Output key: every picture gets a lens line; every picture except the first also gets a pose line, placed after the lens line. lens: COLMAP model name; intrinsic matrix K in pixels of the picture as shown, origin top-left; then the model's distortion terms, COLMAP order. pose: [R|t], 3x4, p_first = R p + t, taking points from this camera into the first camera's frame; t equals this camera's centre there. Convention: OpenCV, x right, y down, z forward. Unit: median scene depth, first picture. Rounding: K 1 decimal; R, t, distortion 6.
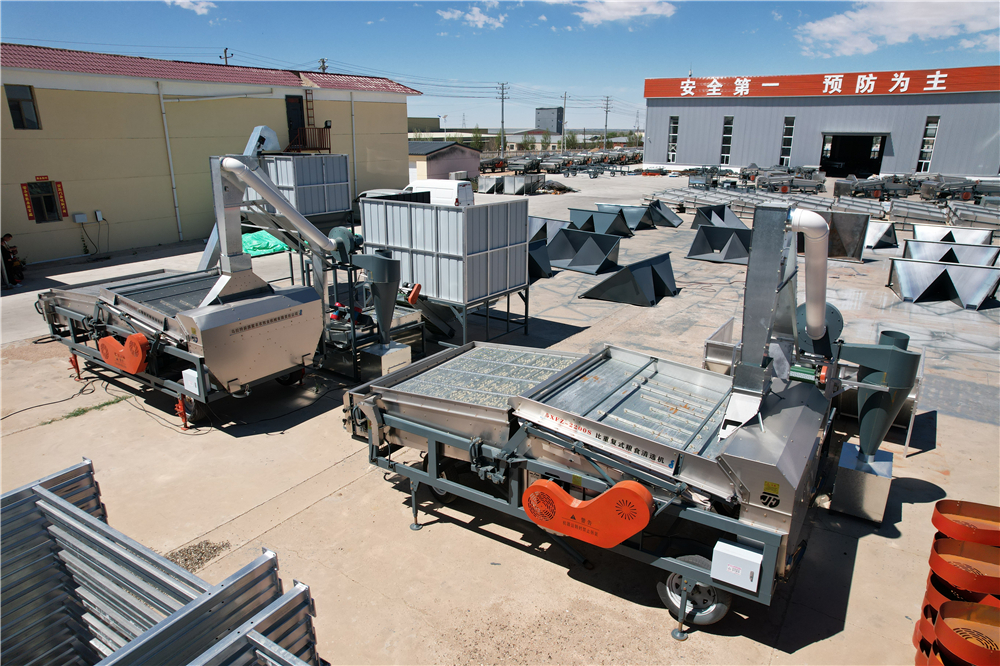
lens RADIAL K [[640.2, 0, 499.8], [0, 640.2, 337.7], [0, 0, 1]] dist [-0.080458, 0.074216]
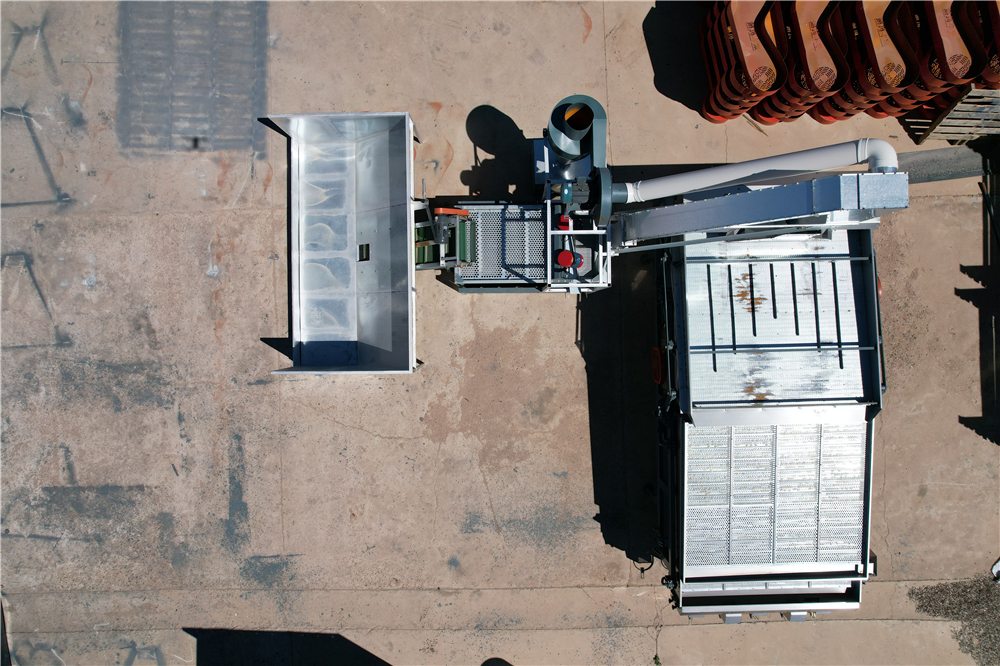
lens RADIAL K [[640.2, 0, 498.7], [0, 640.2, 340.1], [0, 0, 1]] dist [-0.080458, 0.074216]
pose [[-0.565080, -0.824923, -0.013679, 0.175537], [0.260267, -0.193970, 0.945852, -0.371008], [-0.782909, 0.530922, 0.324309, 0.381195]]
